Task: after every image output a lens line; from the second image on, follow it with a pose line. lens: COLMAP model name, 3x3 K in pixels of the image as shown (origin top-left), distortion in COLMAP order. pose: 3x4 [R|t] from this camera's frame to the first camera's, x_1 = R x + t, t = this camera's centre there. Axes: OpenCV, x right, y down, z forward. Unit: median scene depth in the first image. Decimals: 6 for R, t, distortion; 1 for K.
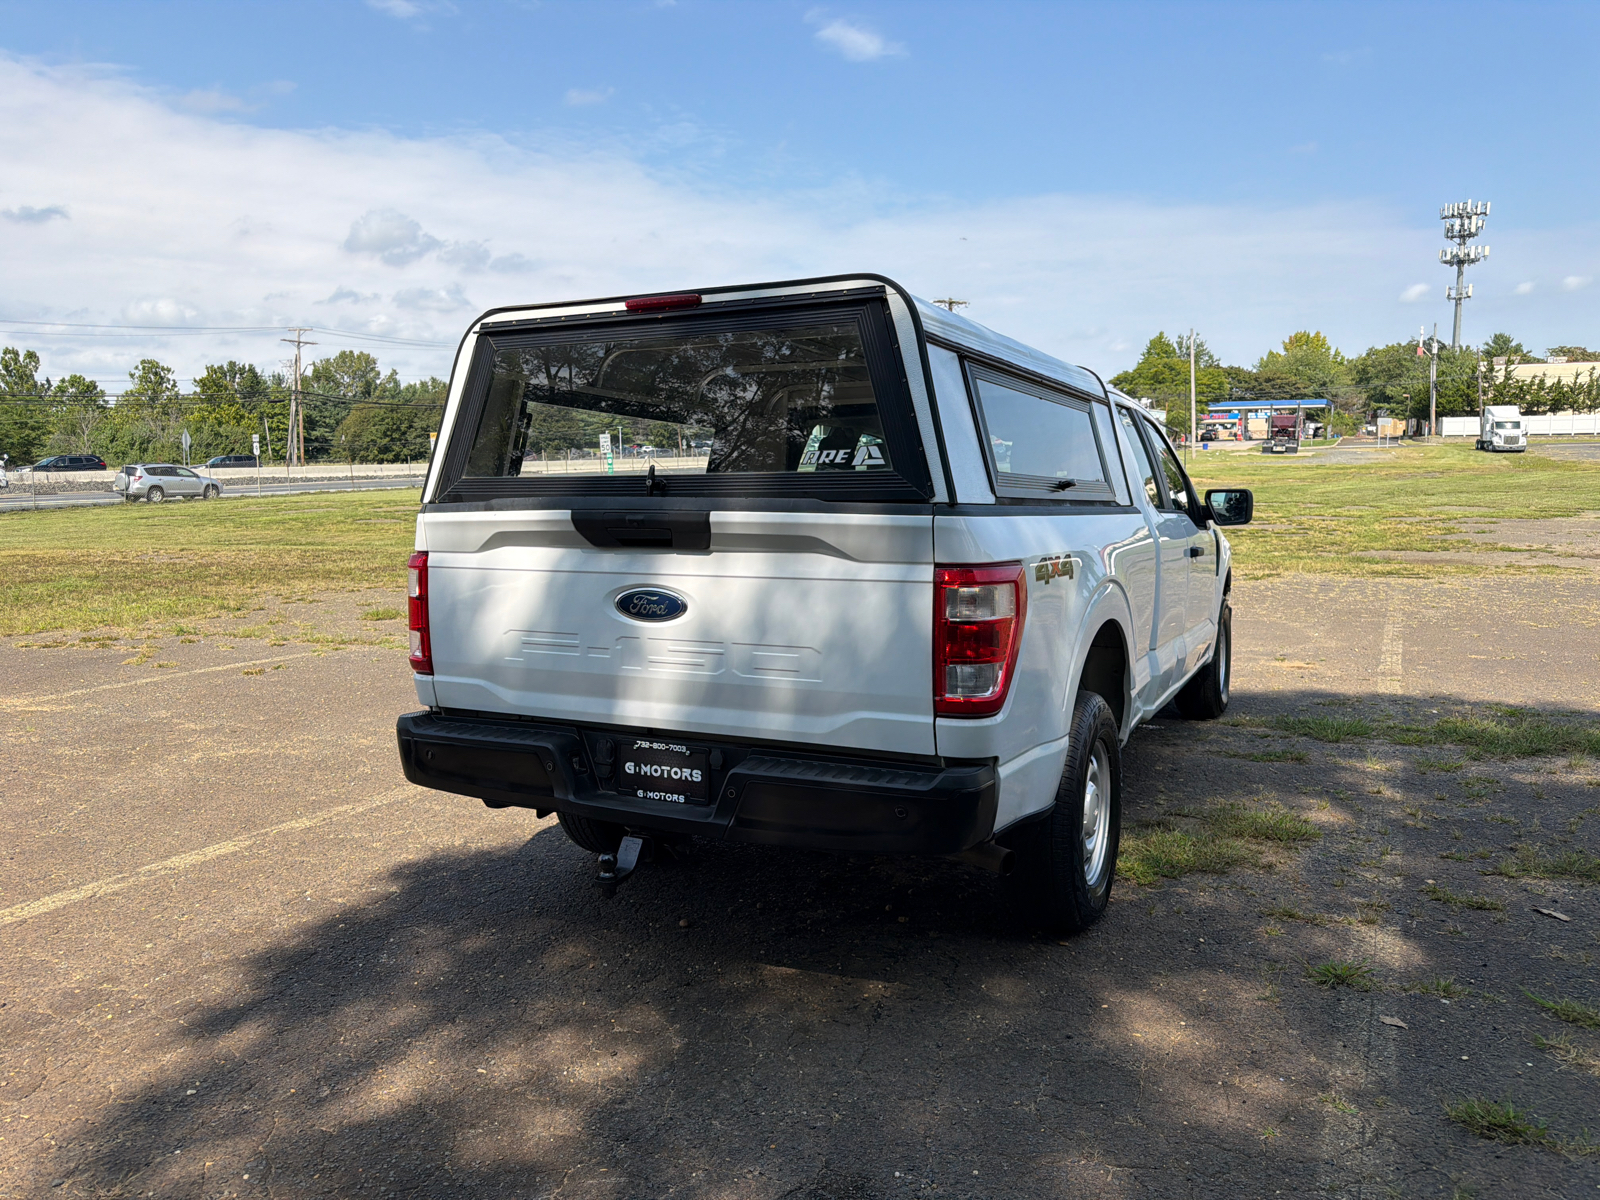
lens RADIAL K [[1138.0, 0, 798.7], [0, 1138.0, 596.5], [0, 0, 1]] dist [0.032496, -0.039357]
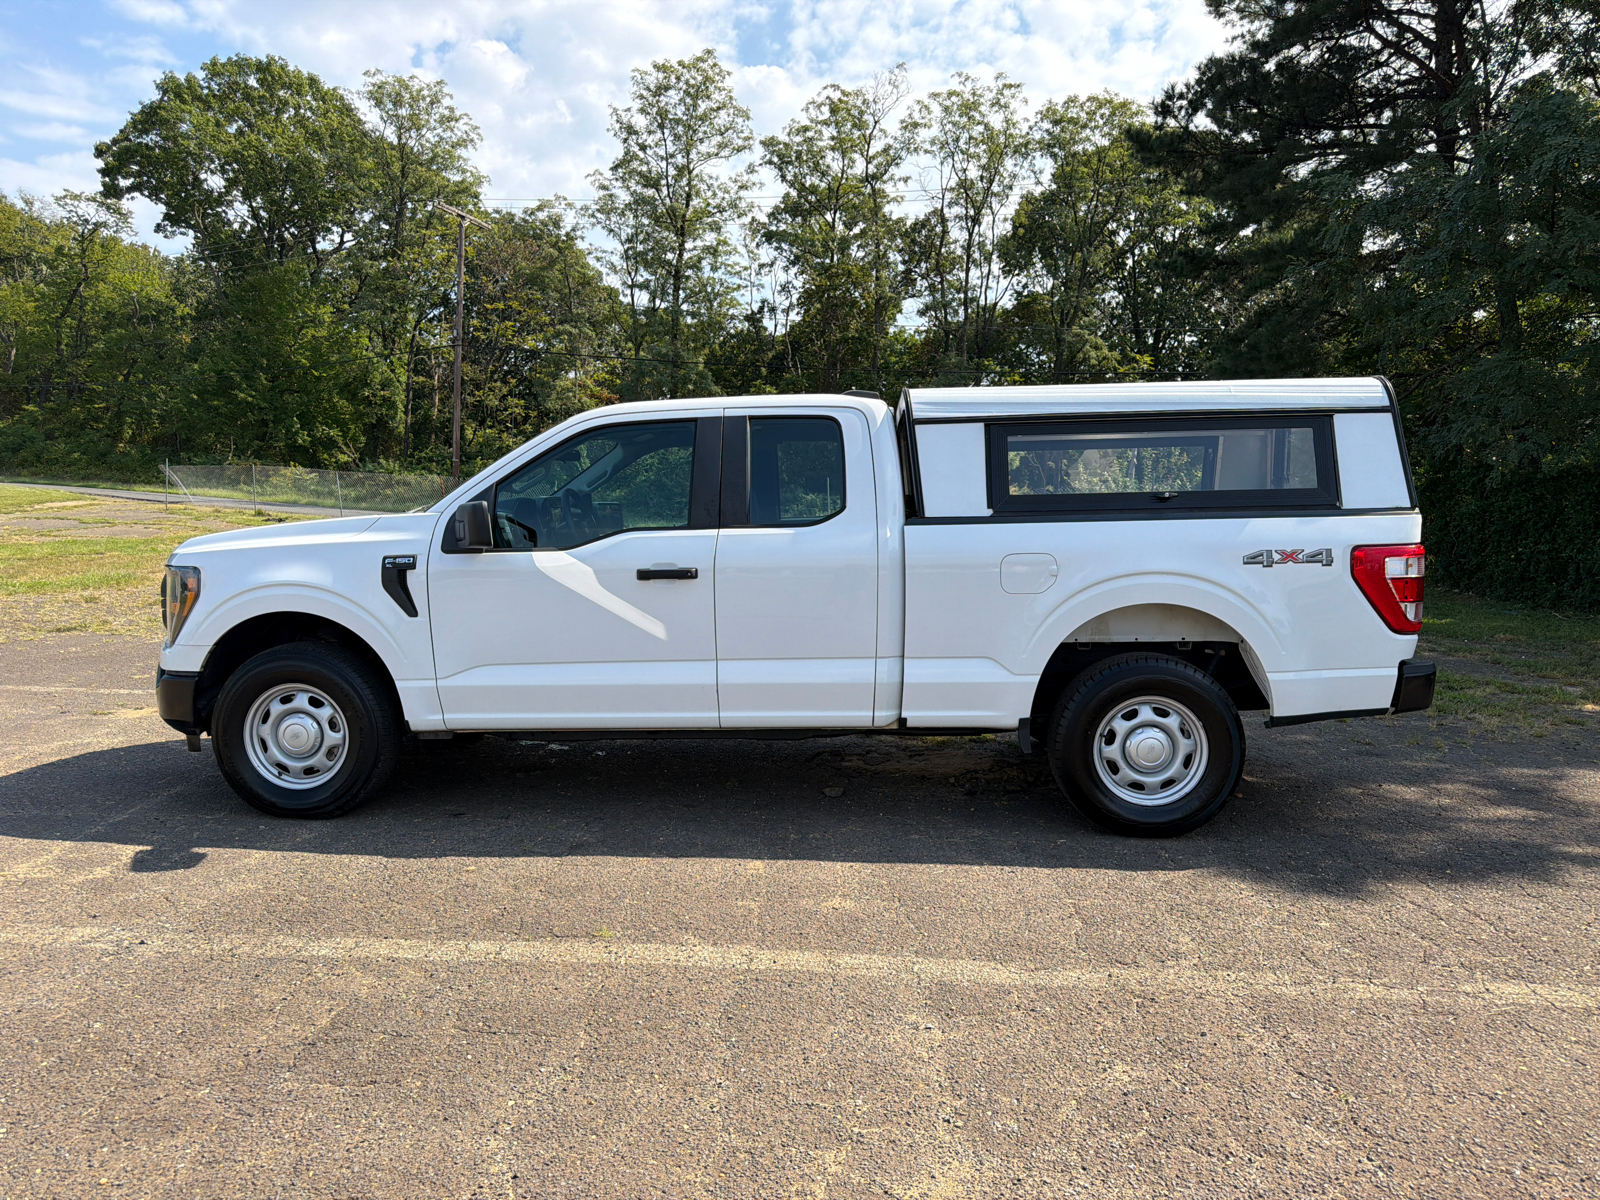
lens RADIAL K [[1138.0, 0, 799.2], [0, 1138.0, 603.3], [0, 0, 1]] dist [0.032496, -0.039357]
pose [[-0.390526, -0.074724, 0.917554, -1.340912], [0.085059, 0.989508, 0.116787, -0.196306], [-0.916654, 0.123654, -0.380073, 2.283305]]
